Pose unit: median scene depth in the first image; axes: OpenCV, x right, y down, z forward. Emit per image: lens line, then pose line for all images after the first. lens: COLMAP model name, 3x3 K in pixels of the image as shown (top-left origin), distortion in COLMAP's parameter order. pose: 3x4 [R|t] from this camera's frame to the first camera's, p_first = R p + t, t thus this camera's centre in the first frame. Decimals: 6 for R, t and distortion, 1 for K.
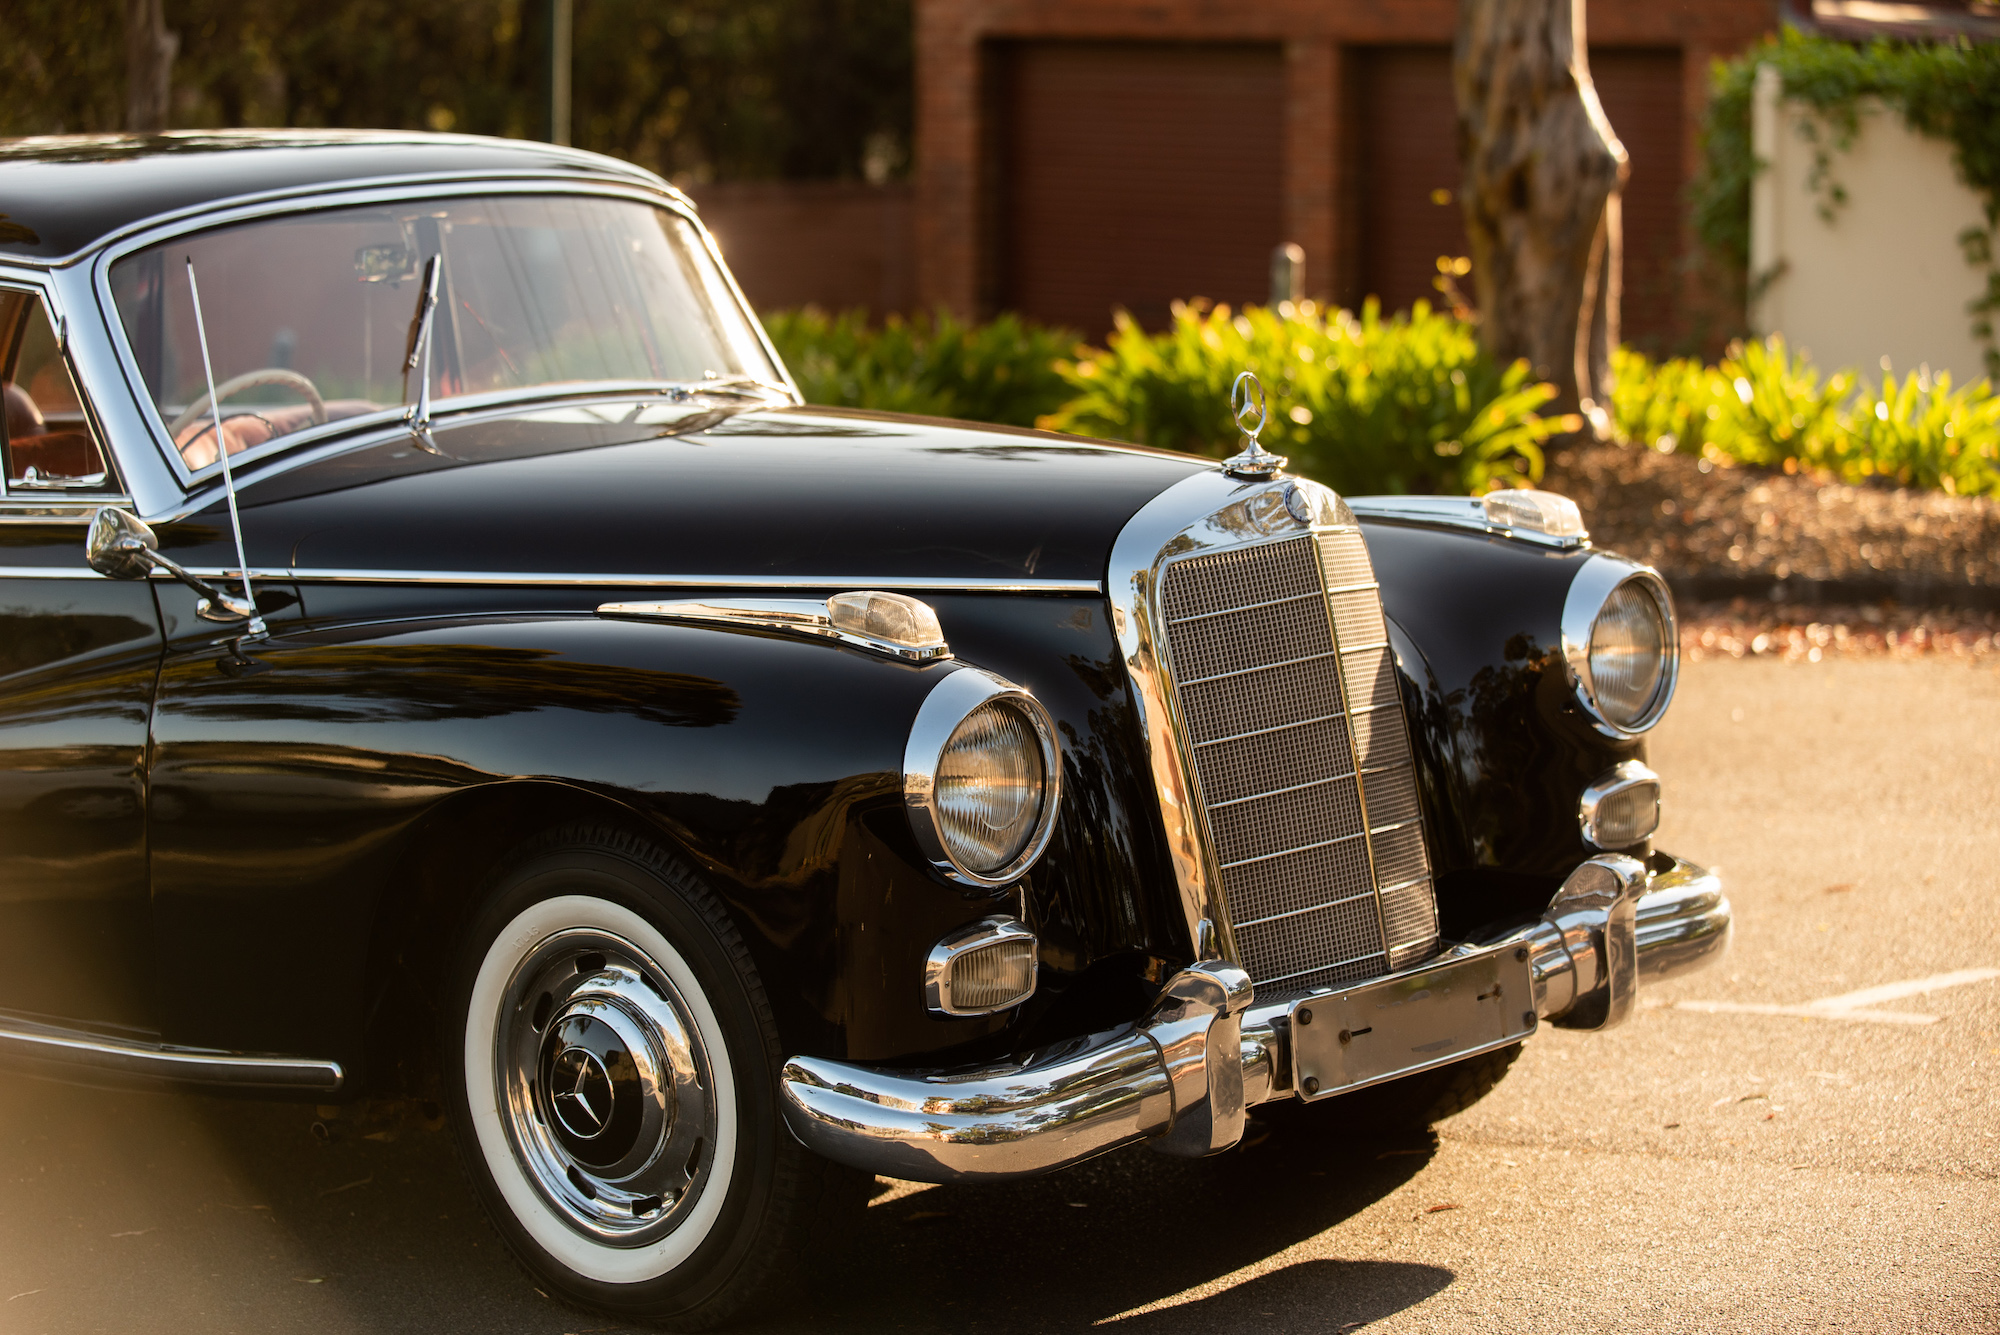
lens RADIAL K [[5073.4, 0, 1000.0], [0, 5073.4, 667.5], [0, 0, 1]] dist [-0.379527, -0.582364]
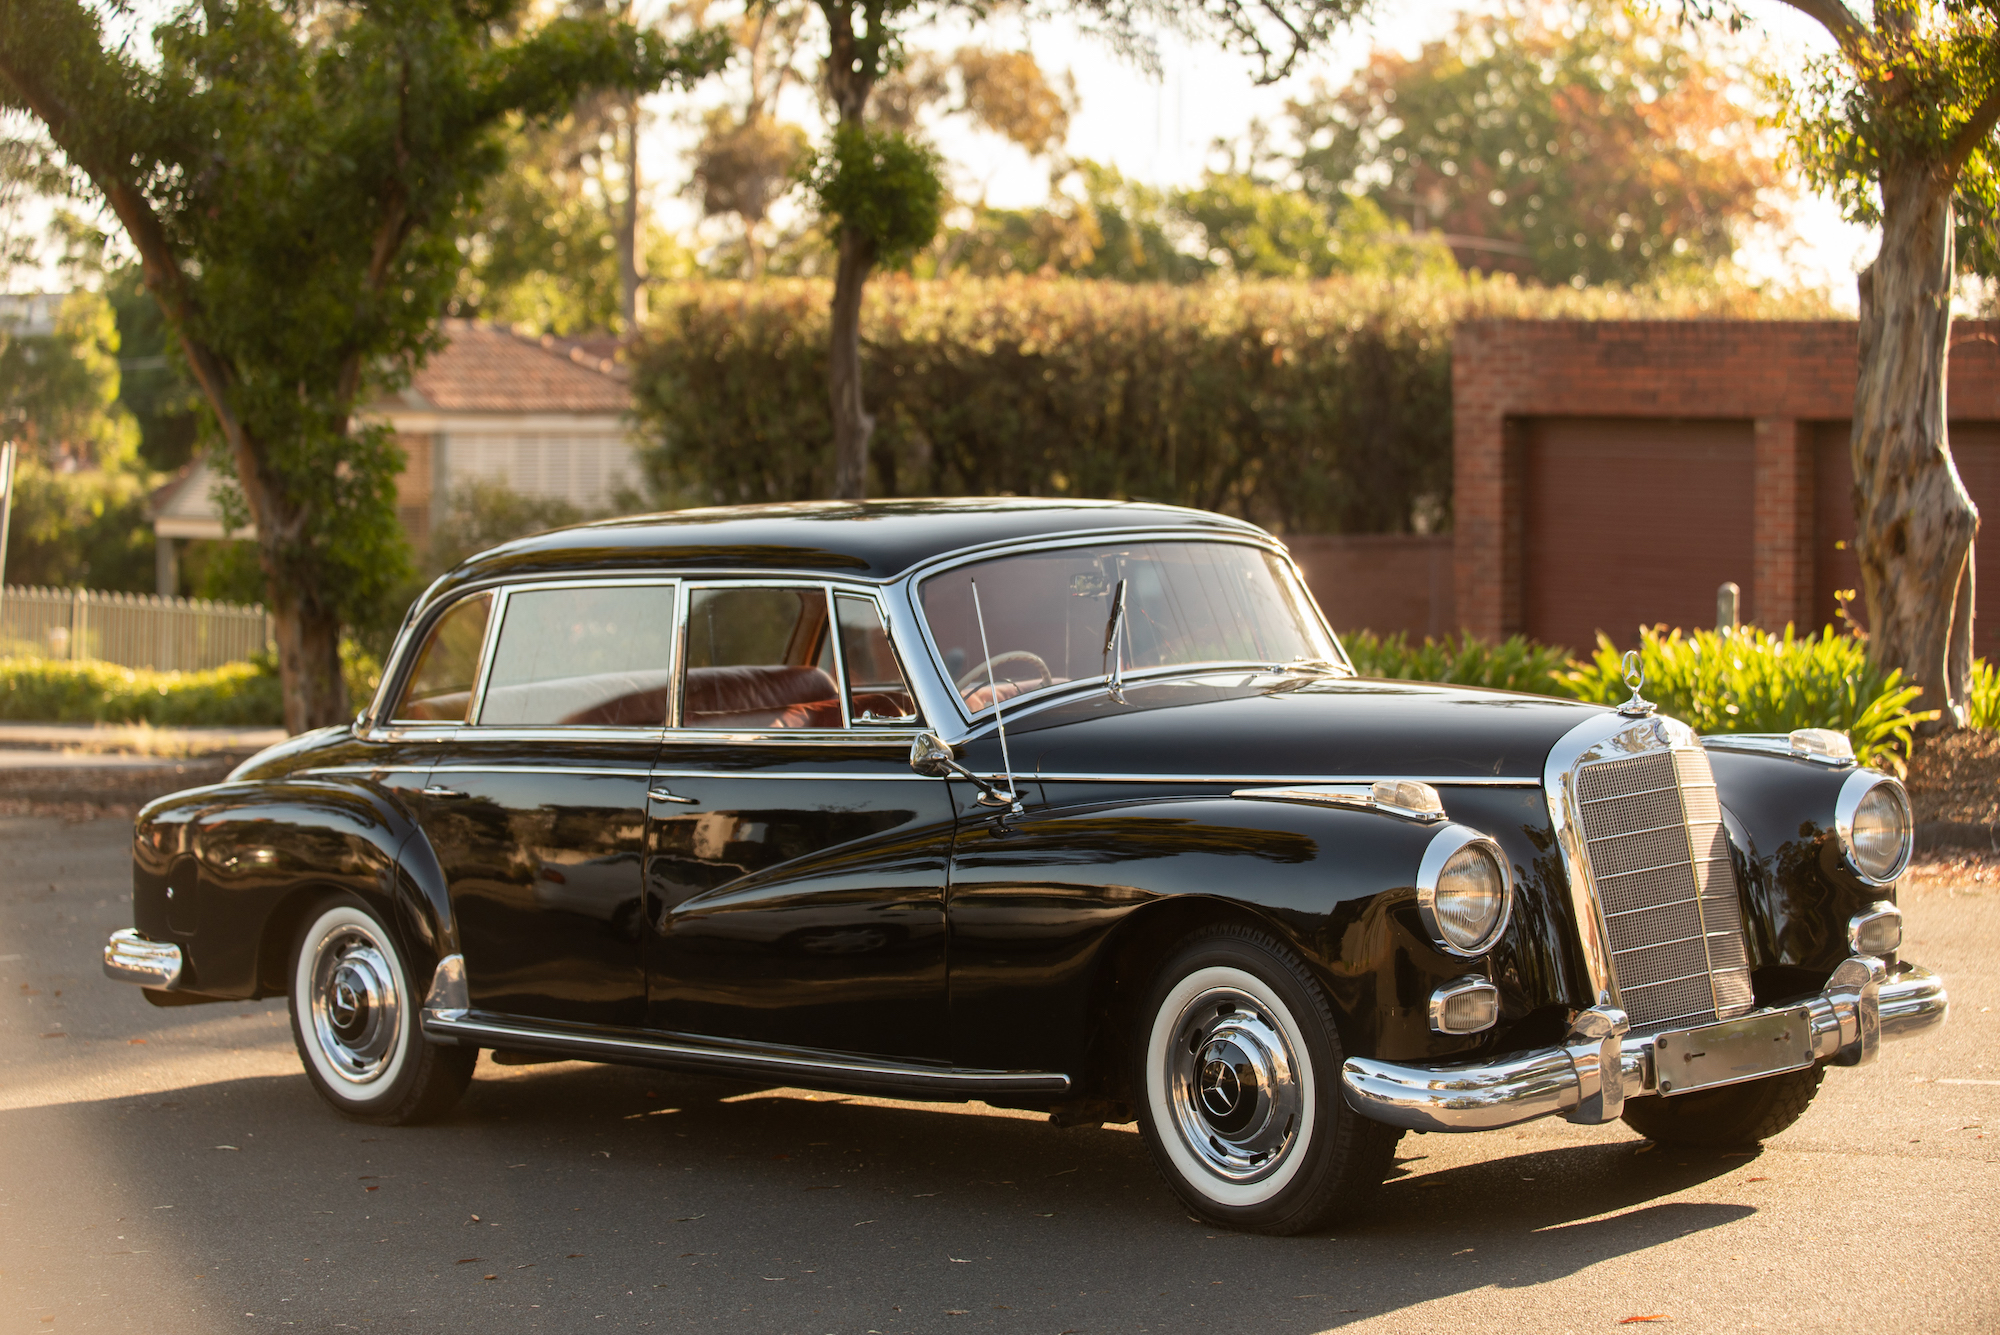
lens RADIAL K [[4686.2, 0, 1007.4], [0, 4686.2, 708.3], [0, 0, 1]] dist [-0.338168, -0.132699]
pose [[0.993470, 0.001987, -0.114076, 0.019558], [-0.008679, 0.998268, -0.058192, 0.046440], [0.113763, 0.058802, 0.991766, -0.479143]]
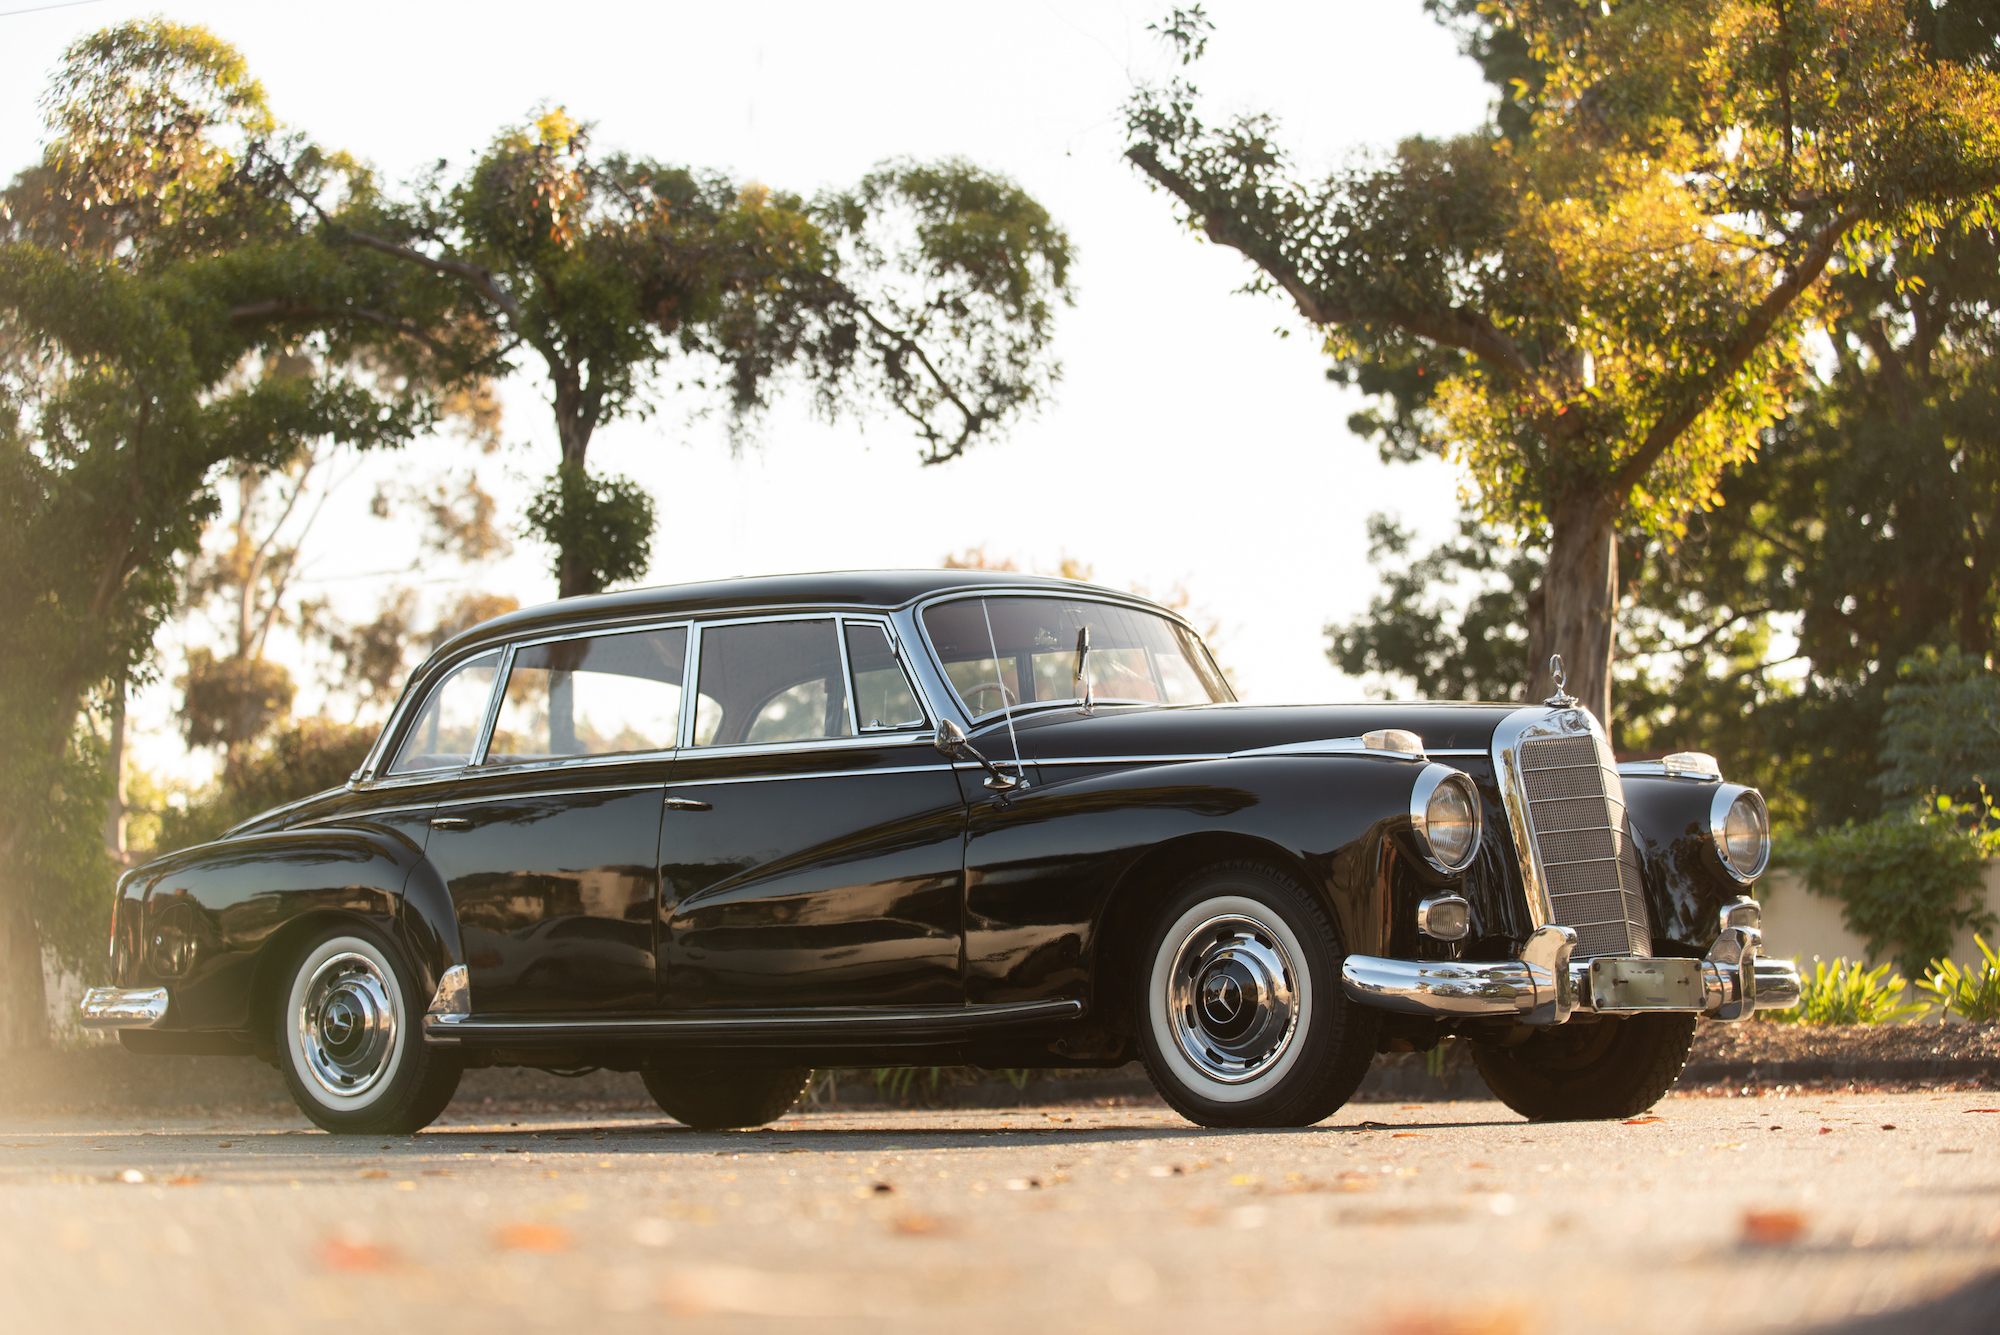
lens RADIAL K [[4717.3, 0, 1000.0], [0, 4717.3, 667.5], [0, 0, 1]] dist [-0.284844, -0.276253]
pose [[0.999492, 0.023129, 0.021936, -0.193376], [-0.018000, 0.977443, -0.210433, 0.312480], [-0.026308, 0.209931, 0.977362, -0.707023]]
